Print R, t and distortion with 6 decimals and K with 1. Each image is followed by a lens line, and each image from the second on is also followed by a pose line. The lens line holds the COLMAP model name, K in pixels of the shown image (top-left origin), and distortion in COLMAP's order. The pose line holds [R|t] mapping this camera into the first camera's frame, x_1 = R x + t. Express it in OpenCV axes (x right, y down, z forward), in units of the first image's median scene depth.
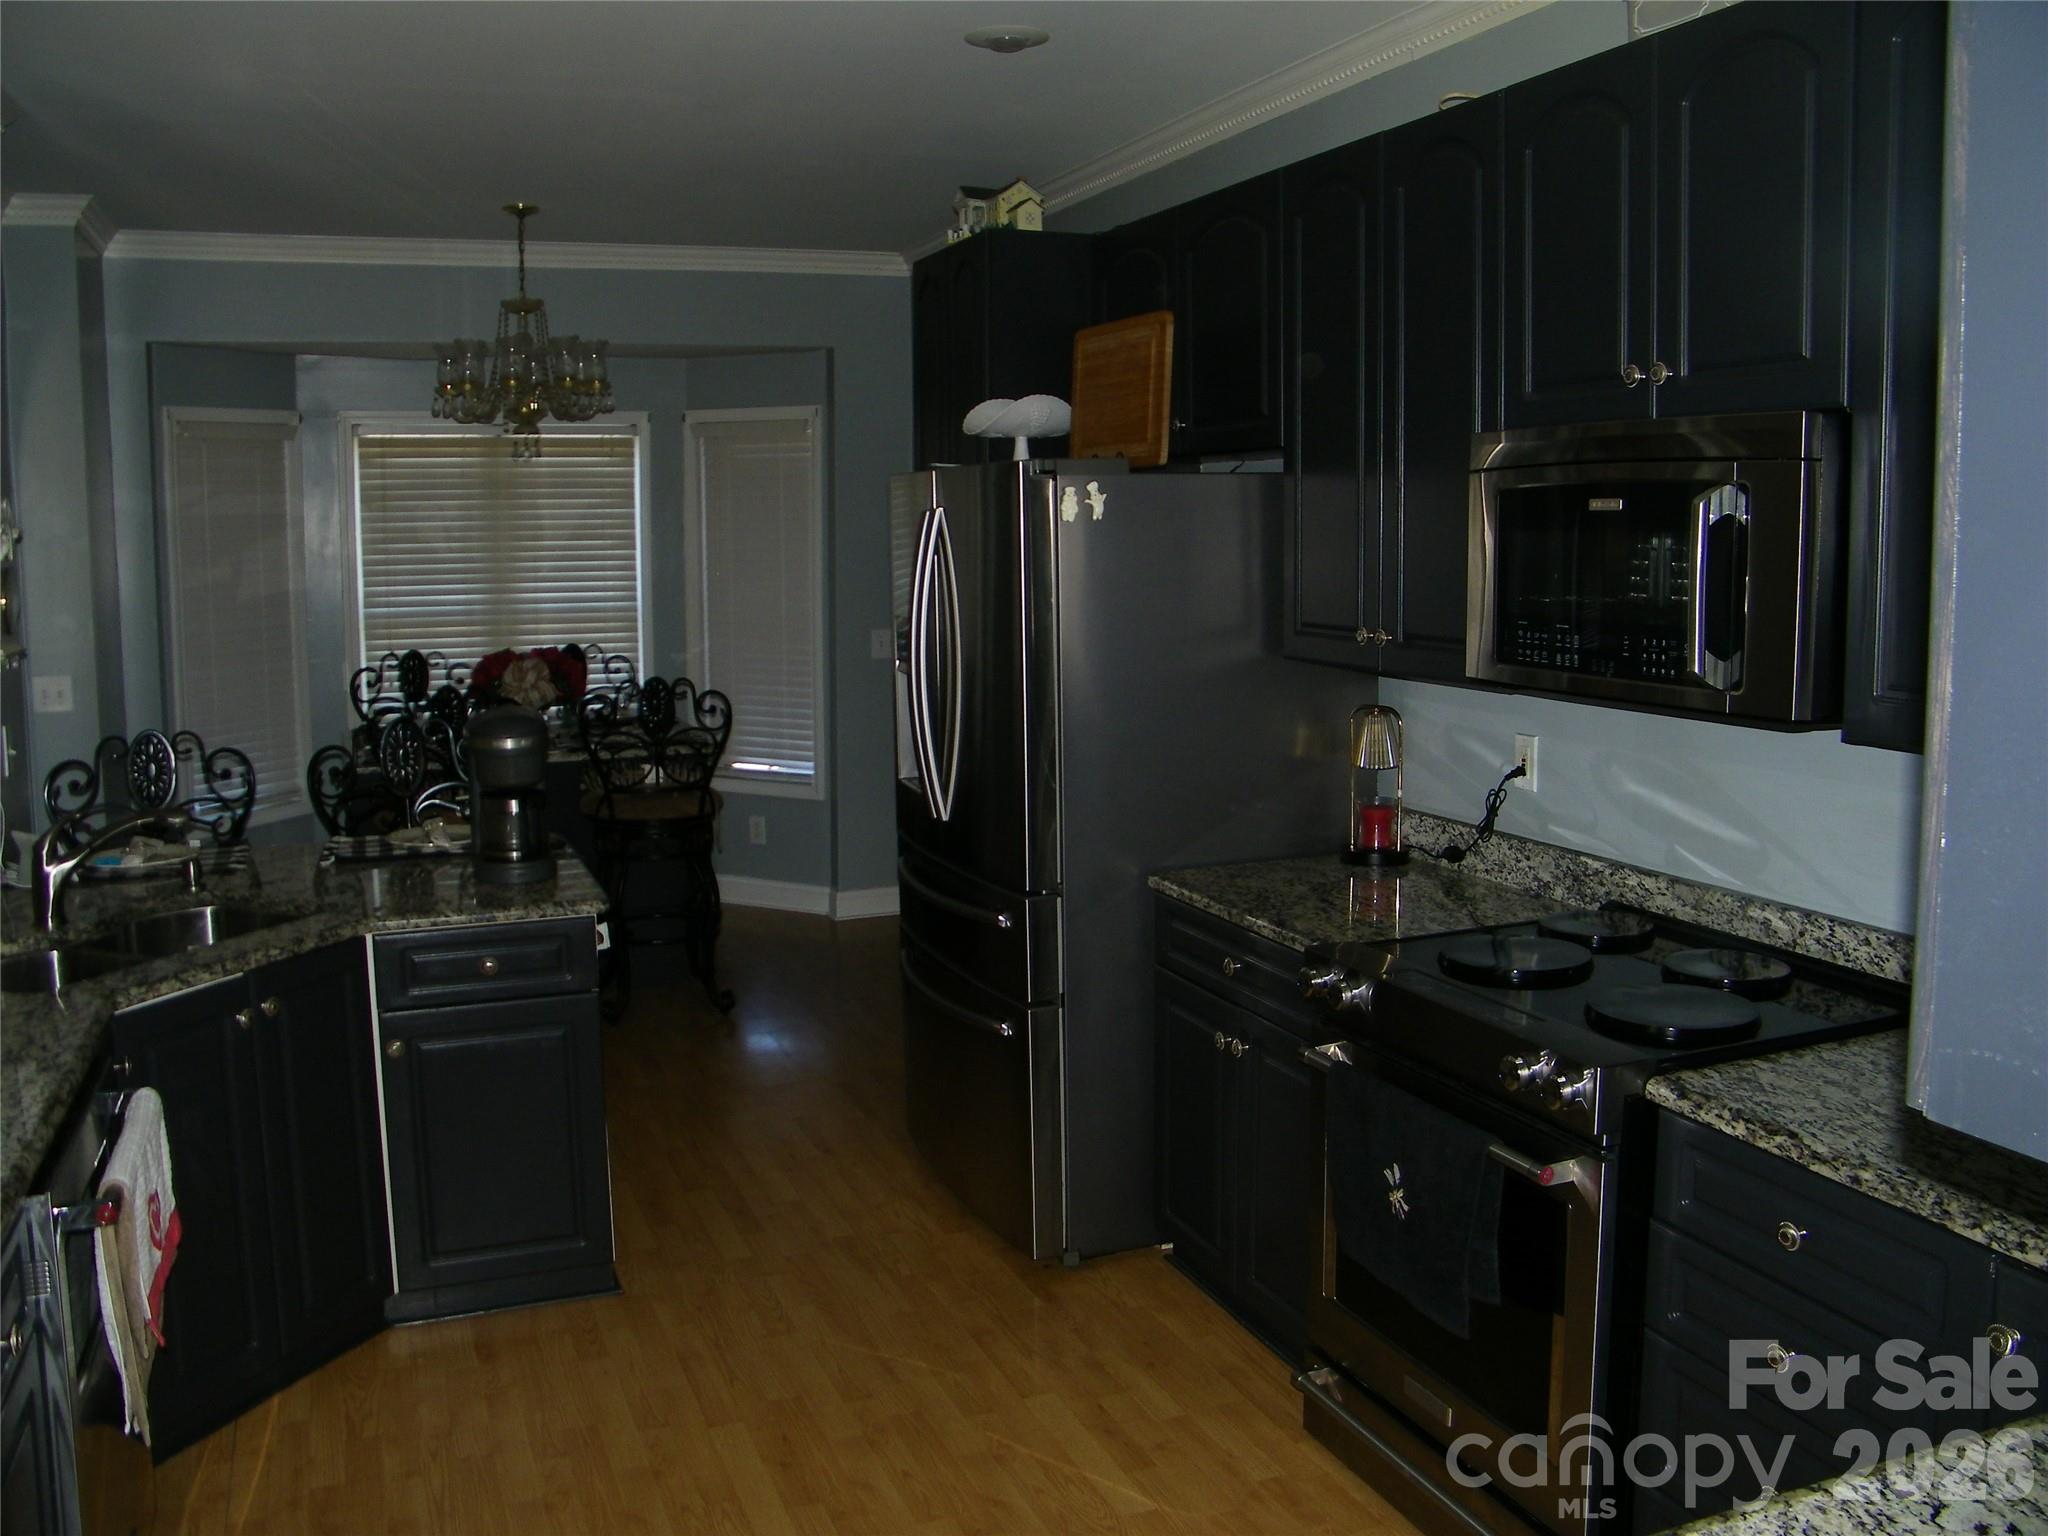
lens RADIAL K [[1710.8, 0, 1019.8], [0, 1710.8, 649.9], [0, 0, 1]] dist [-0.135264, 0.004902]
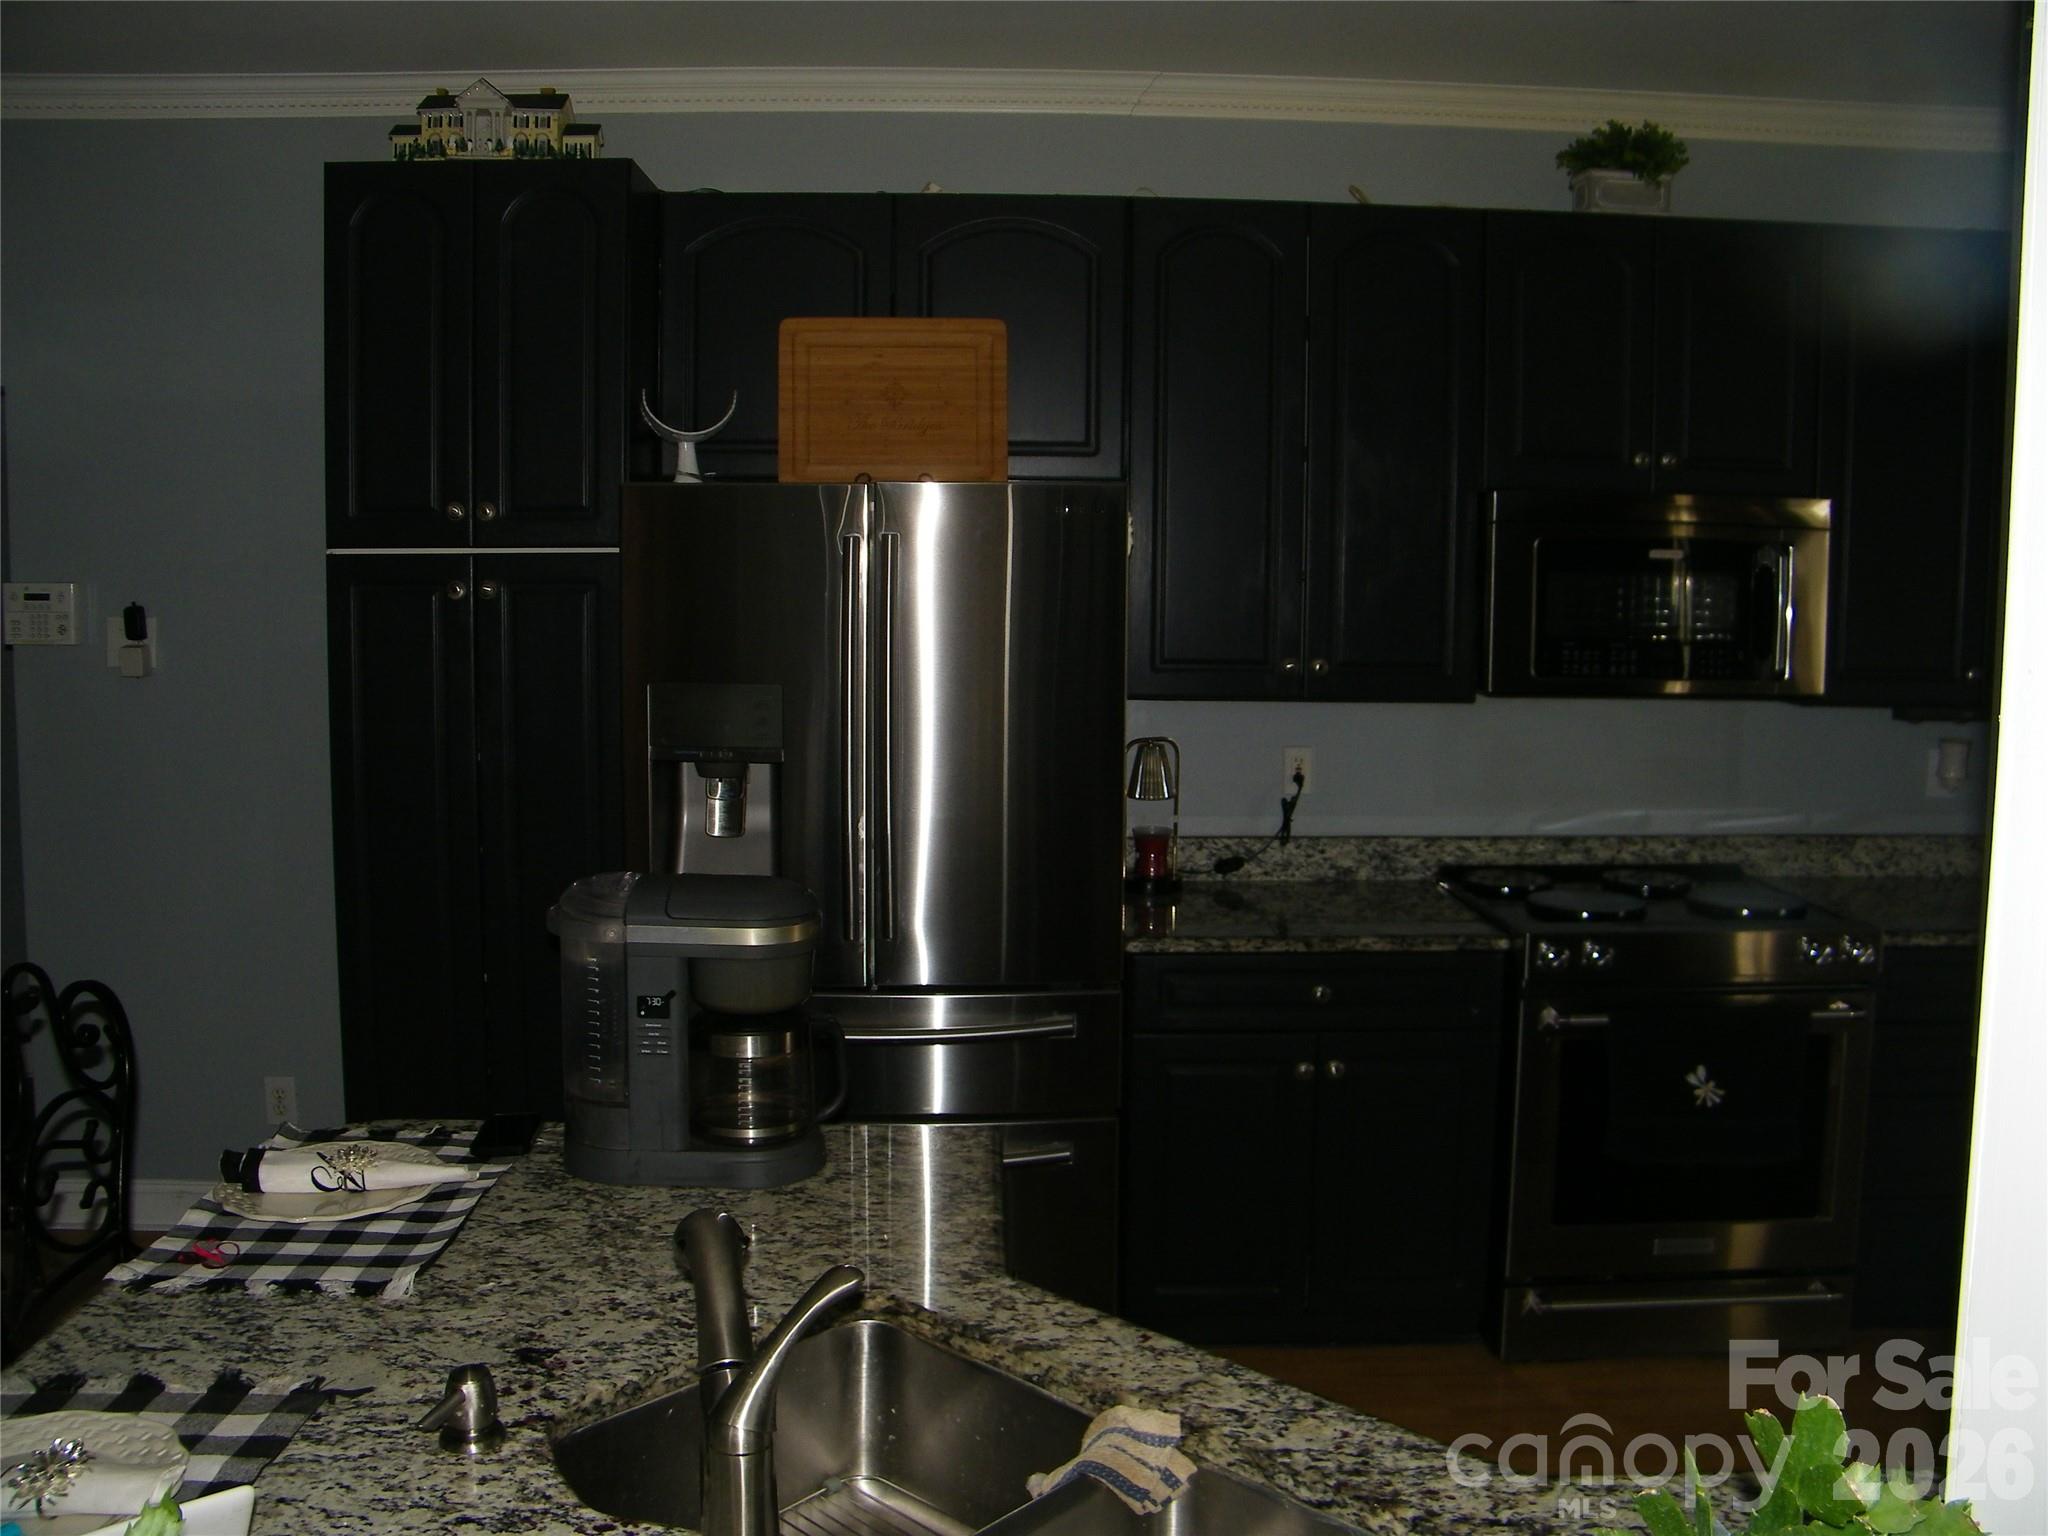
lens RADIAL K [[1652.5, 0, 1023.6], [0, 1652.5, 713.0], [0, 0, 1]] dist [-0.050504, -0.001992]
pose [[0.344517, -0.065859, 0.936467, -0.864992], [0.061895, 0.996959, 0.047342, -0.041579], [-0.936738, 0.041652, 0.347545, 0.814249]]
